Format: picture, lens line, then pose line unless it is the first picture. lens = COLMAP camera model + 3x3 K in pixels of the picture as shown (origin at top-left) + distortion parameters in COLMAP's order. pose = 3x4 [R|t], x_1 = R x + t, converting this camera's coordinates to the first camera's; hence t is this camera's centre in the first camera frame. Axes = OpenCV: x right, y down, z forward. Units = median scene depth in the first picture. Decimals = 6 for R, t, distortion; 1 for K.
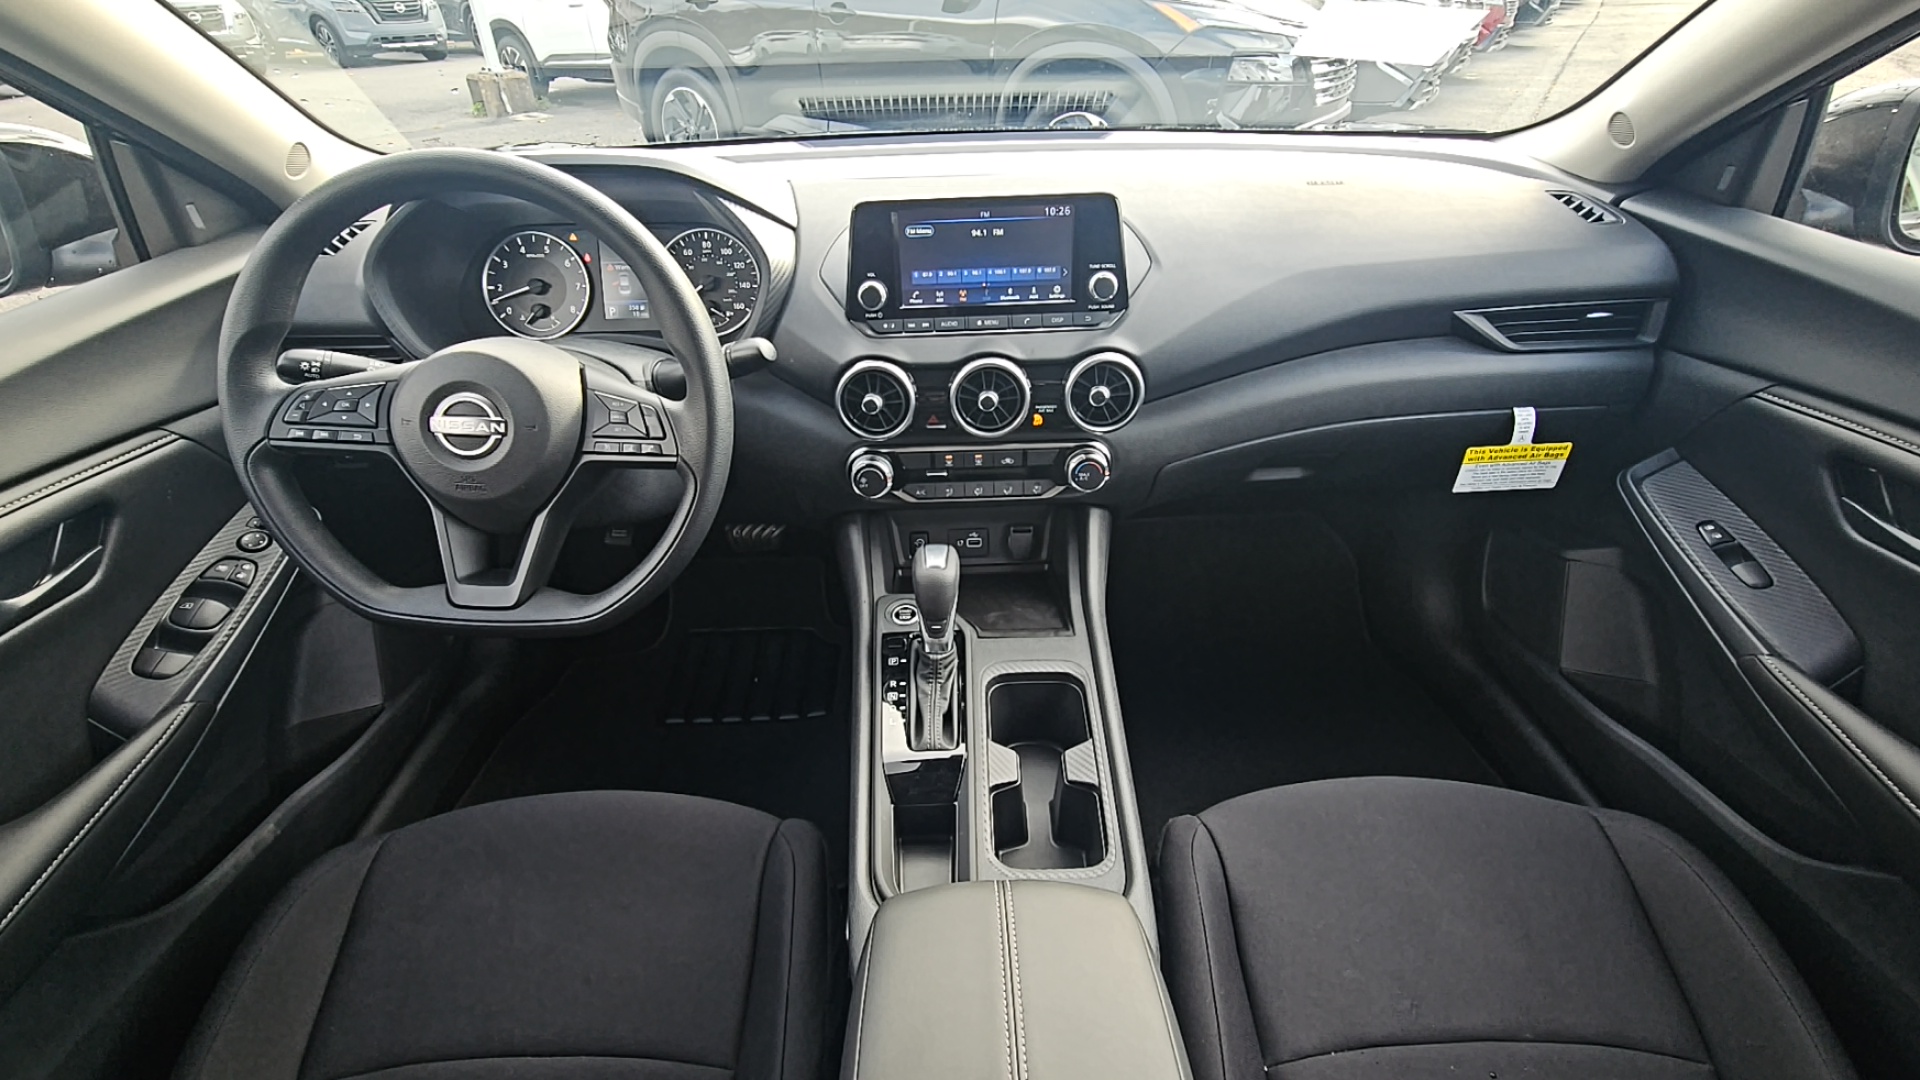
lens RADIAL K [[829.7, 0, 960.9], [0, 829.7, 542.2], [0, 0, 1]] dist [-0.008612, -0.006429]
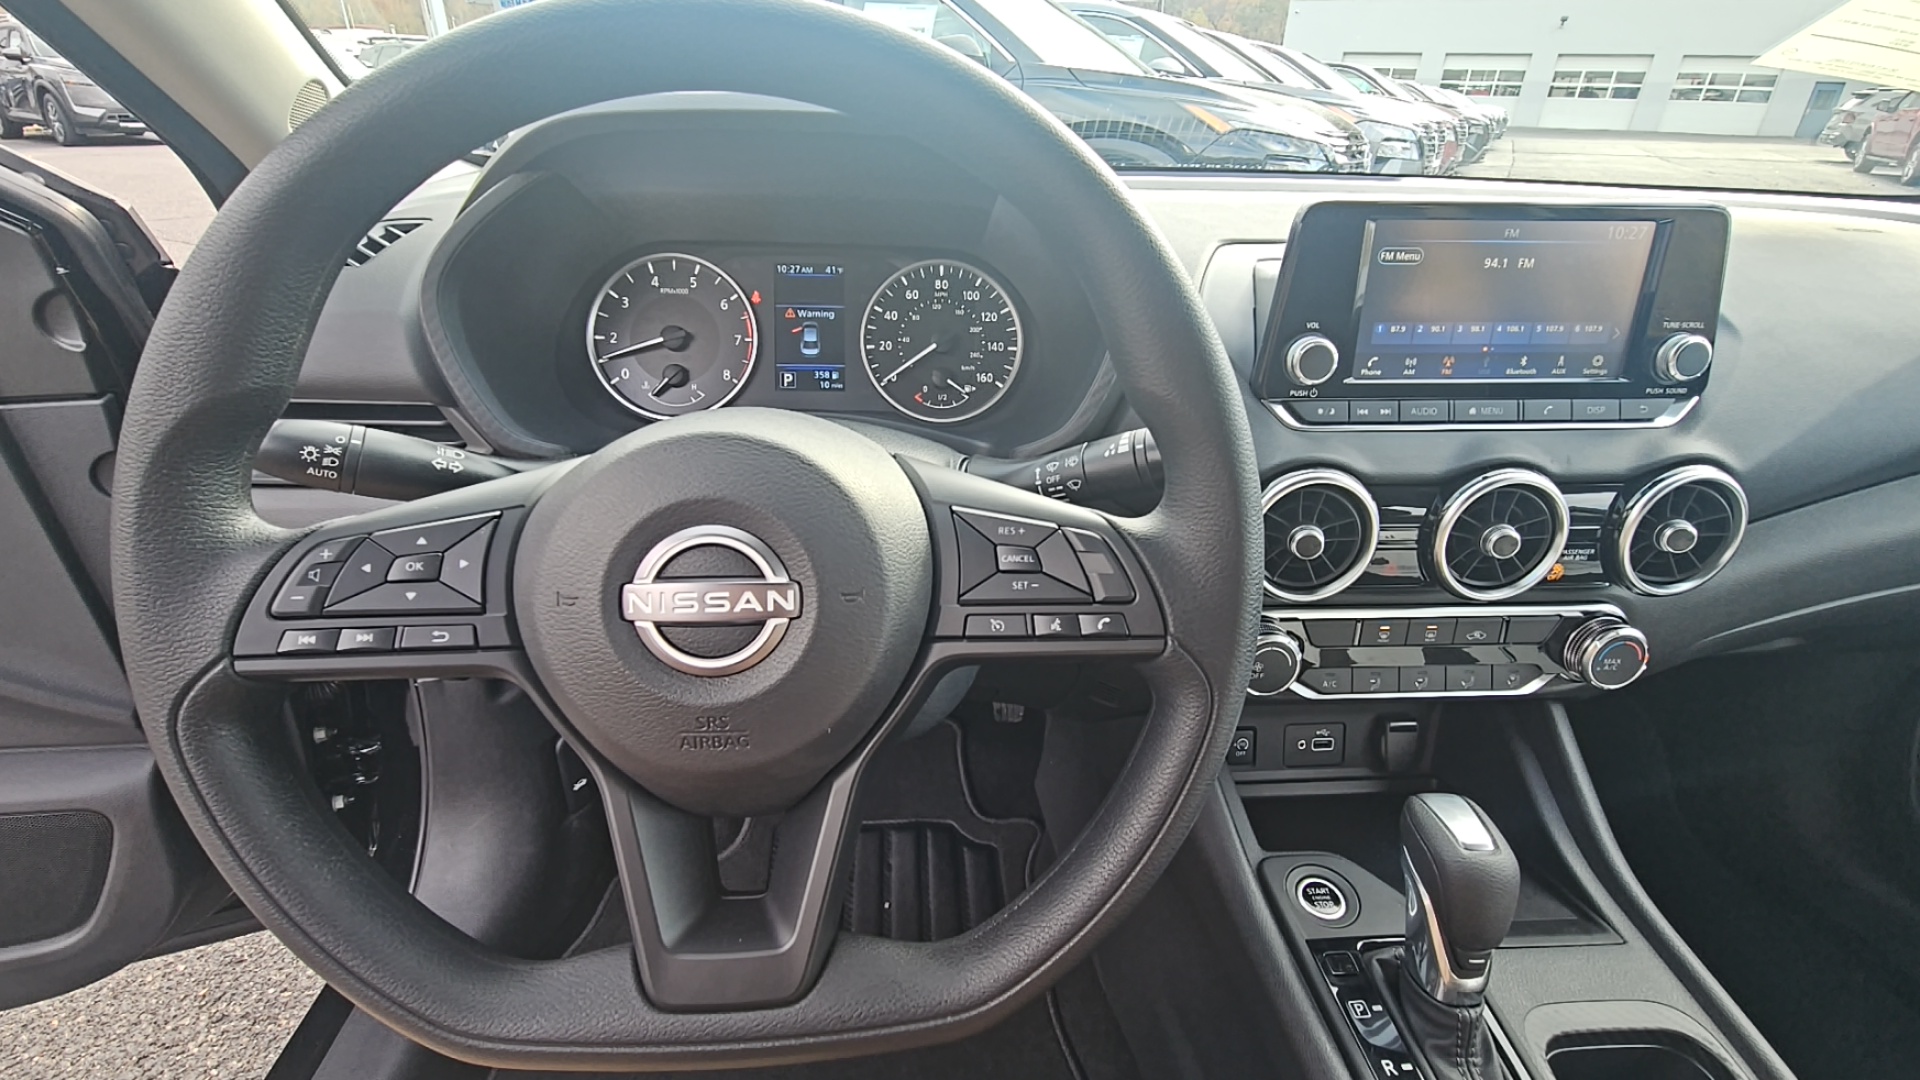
lens RADIAL K [[829.7, 0, 962.3], [0, 829.7, 545.4], [0, 0, 1]] dist [-0.008612, -0.006429]
pose [[0.998618, 0.018911, 0.049045, -0.375138], [-0.013343, 0.993681, -0.111449, -0.096940], [-0.050843, 0.110641, 0.992559, 0.438616]]
